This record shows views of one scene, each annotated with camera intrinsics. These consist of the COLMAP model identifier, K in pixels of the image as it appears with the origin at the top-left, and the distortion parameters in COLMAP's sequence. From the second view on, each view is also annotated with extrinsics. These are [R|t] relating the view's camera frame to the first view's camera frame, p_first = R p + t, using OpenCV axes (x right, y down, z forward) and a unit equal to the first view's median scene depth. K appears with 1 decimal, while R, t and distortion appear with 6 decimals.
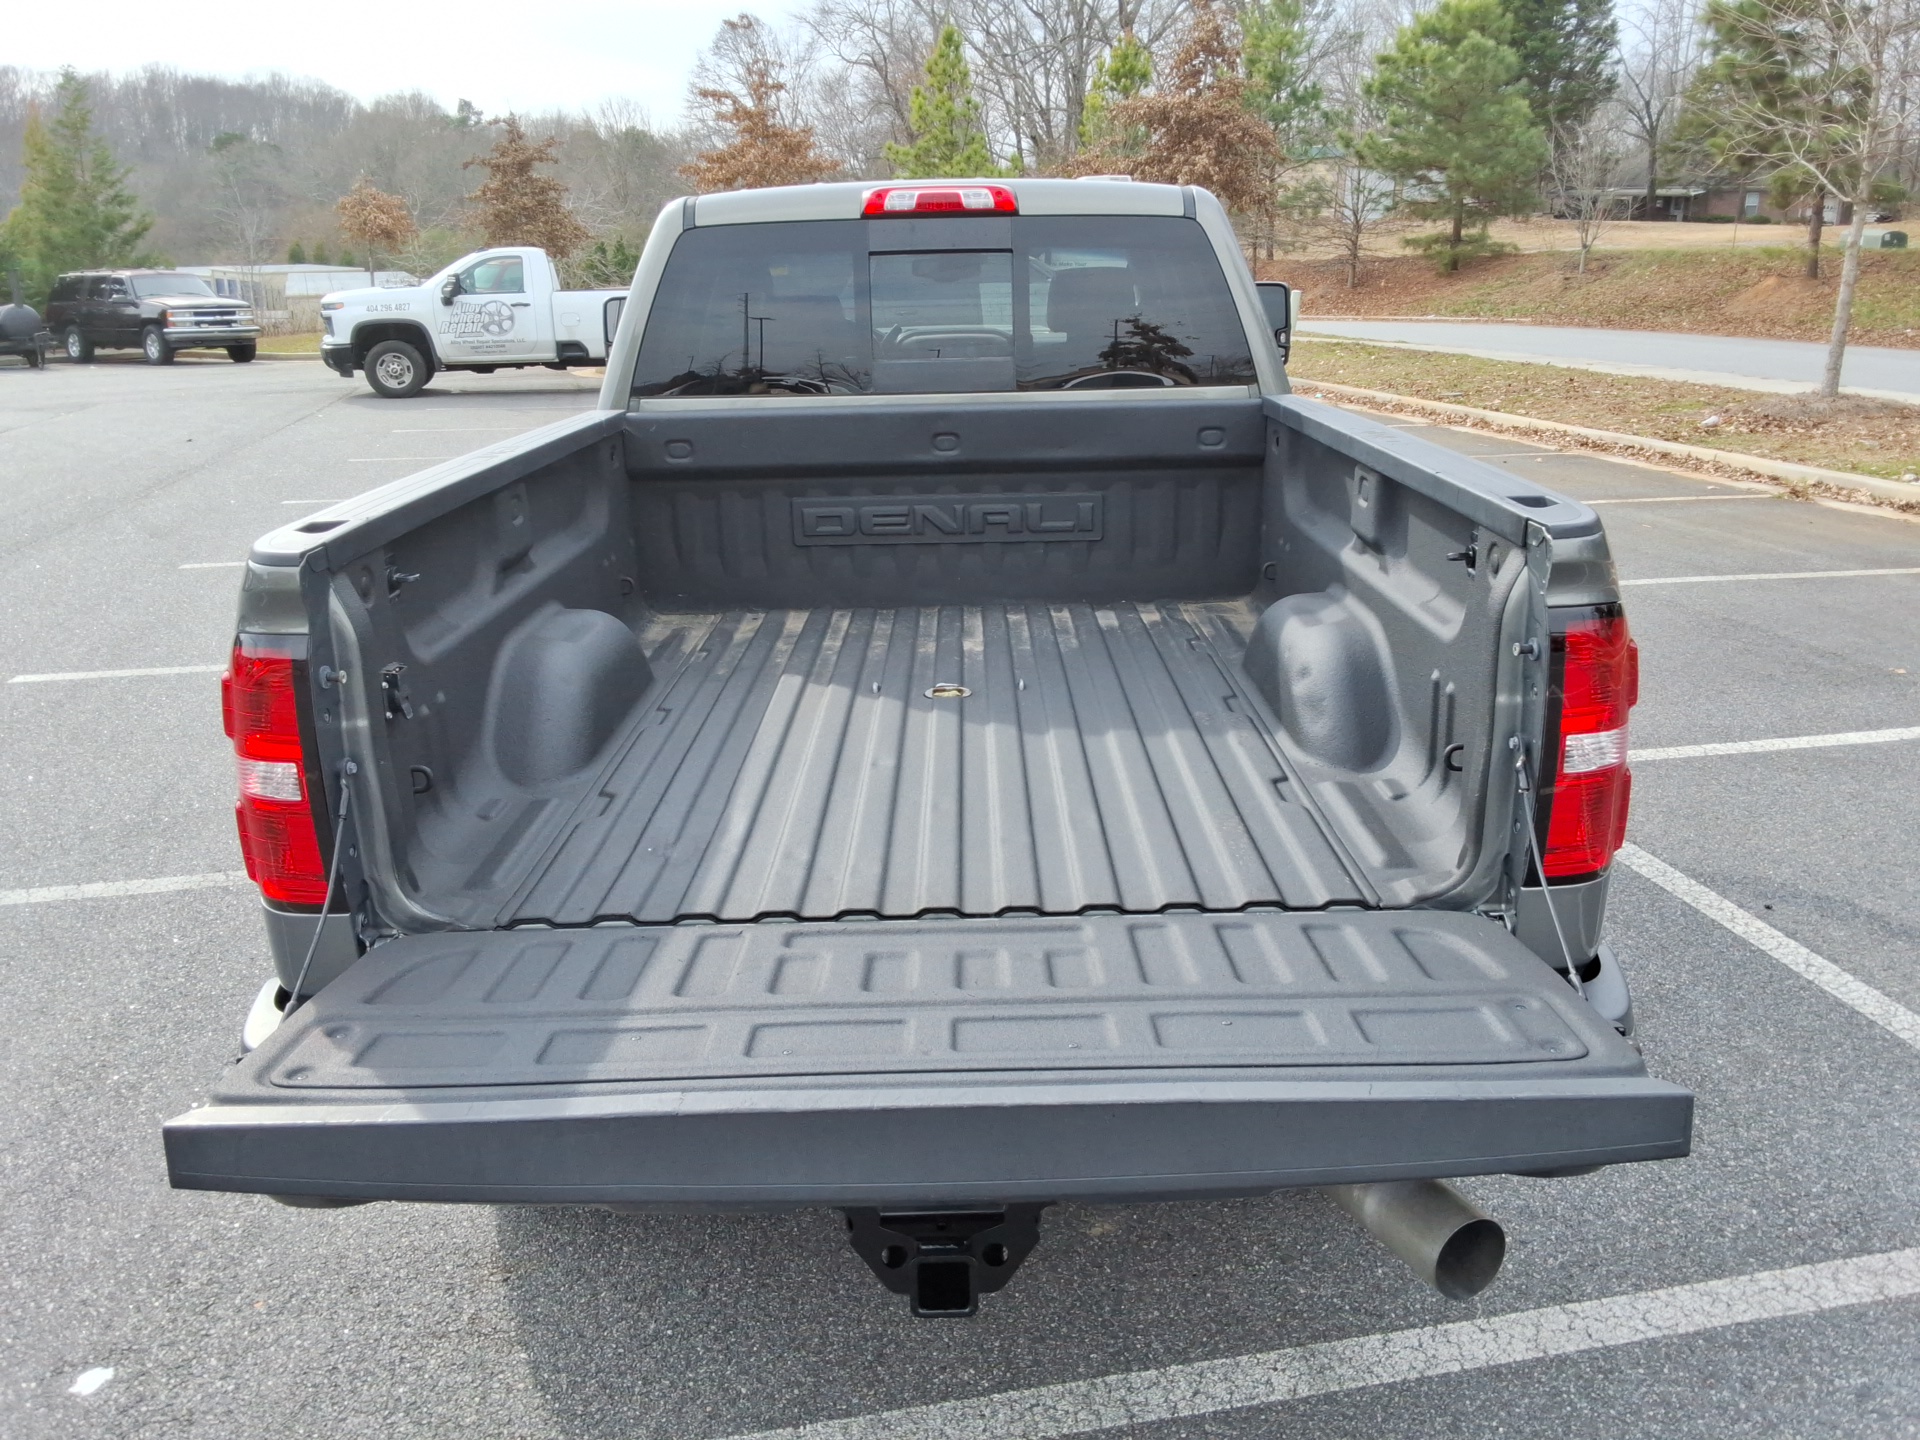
lens RADIAL K [[1536.9, 0, 972.3], [0, 1536.9, 722.6], [0, 0, 1]] dist [0.075196, -0.114381]
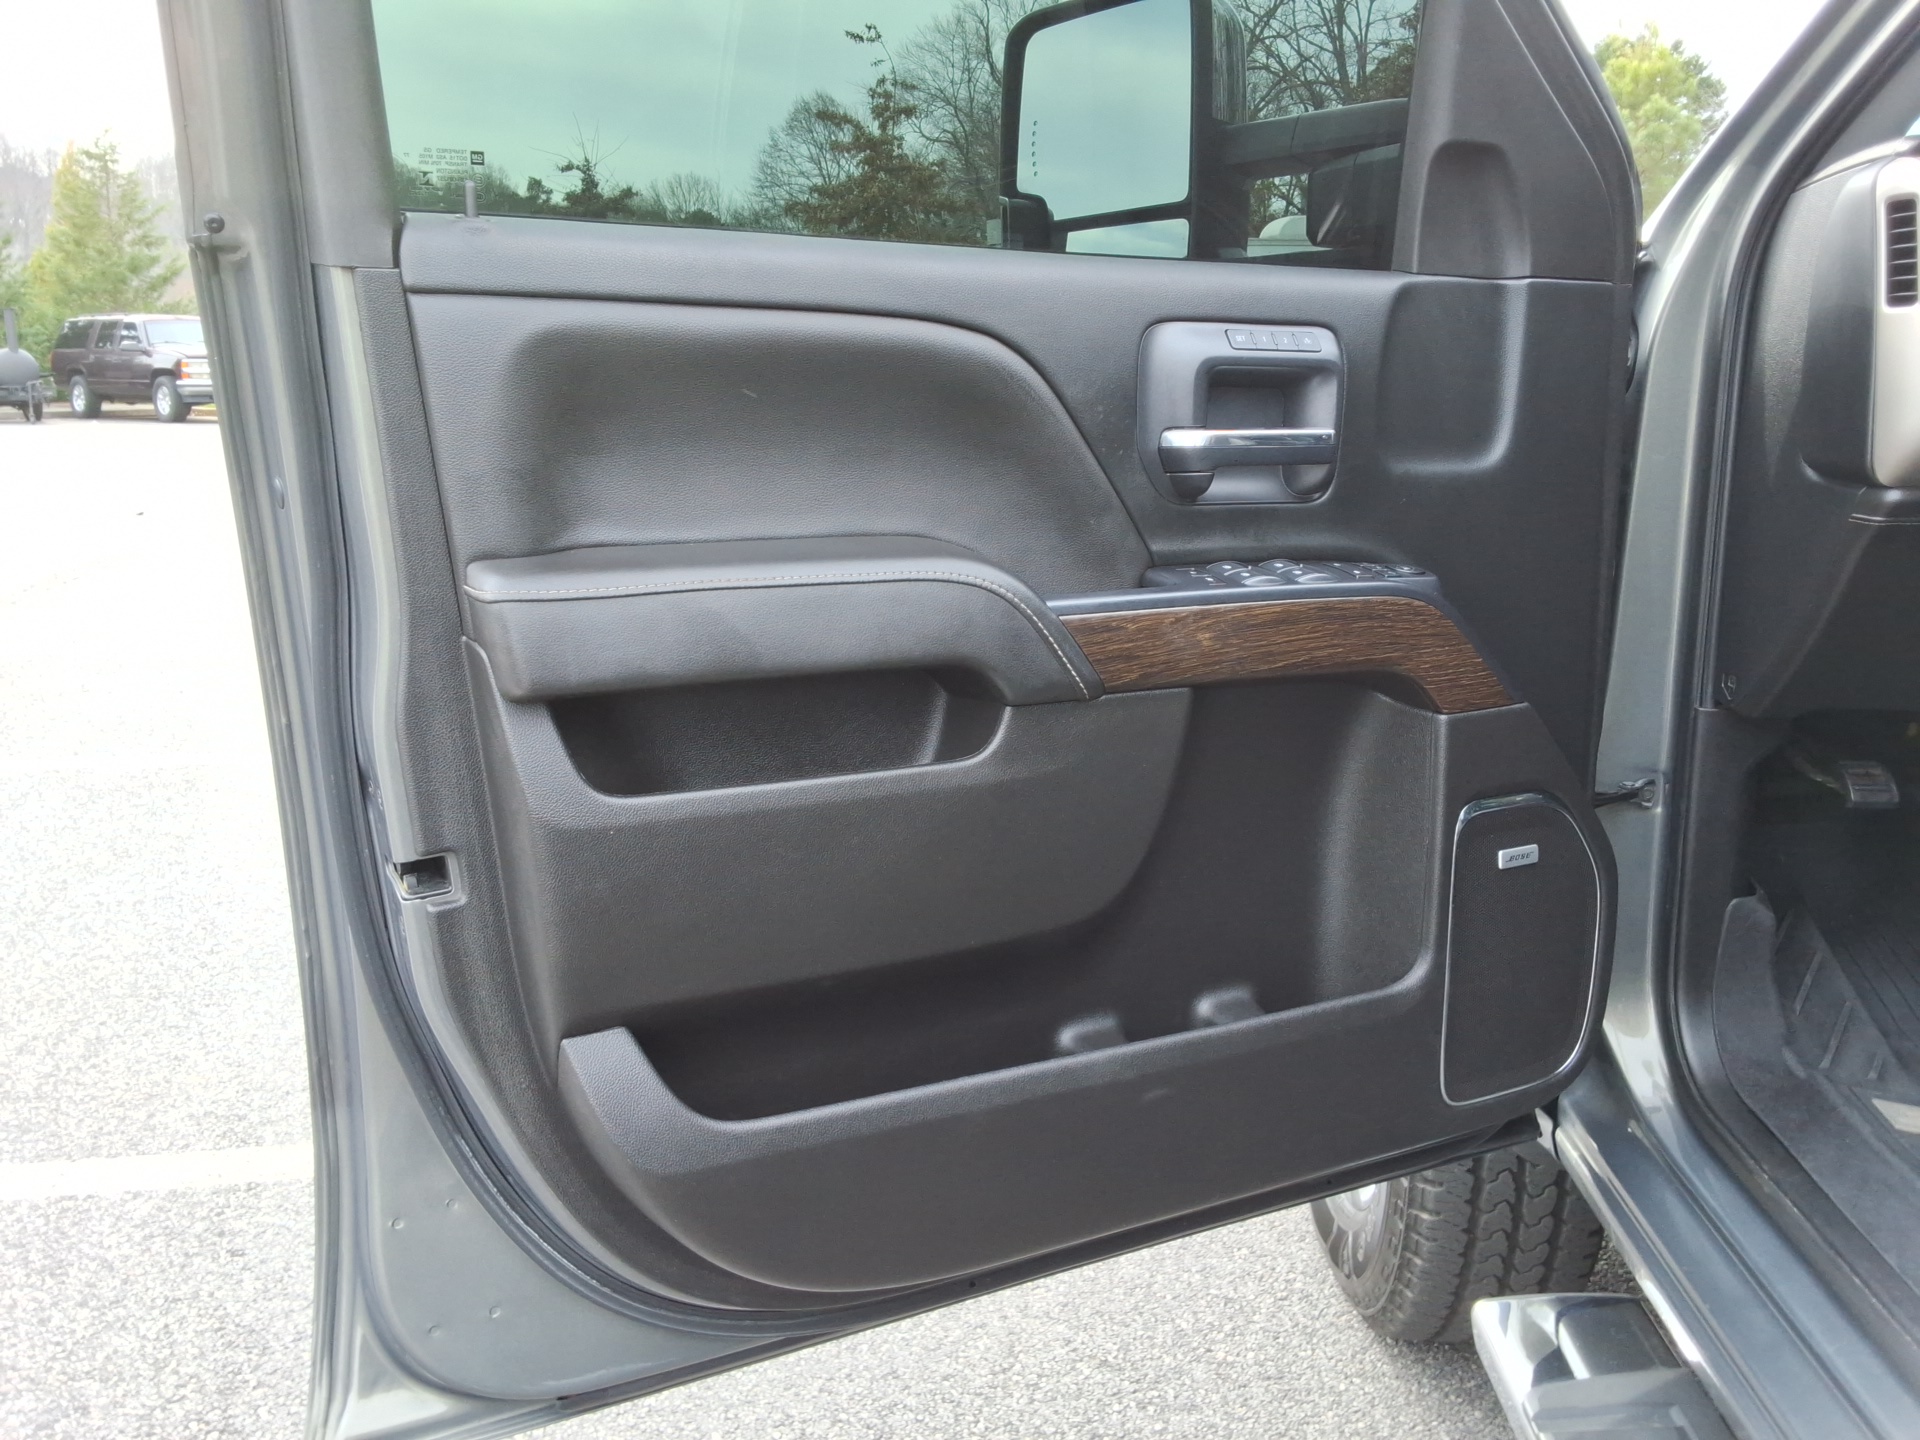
lens RADIAL K [[1536.9, 0, 972.3], [0, 1536.9, 722.6], [0, 0, 1]] dist [0.075196, -0.114381]
pose [[0.999201, 0.031051, -0.025176, -0.050017], [-0.032358, 0.998056, -0.053258, -0.031438], [0.023473, 0.054030, 0.998263, 0.155007]]
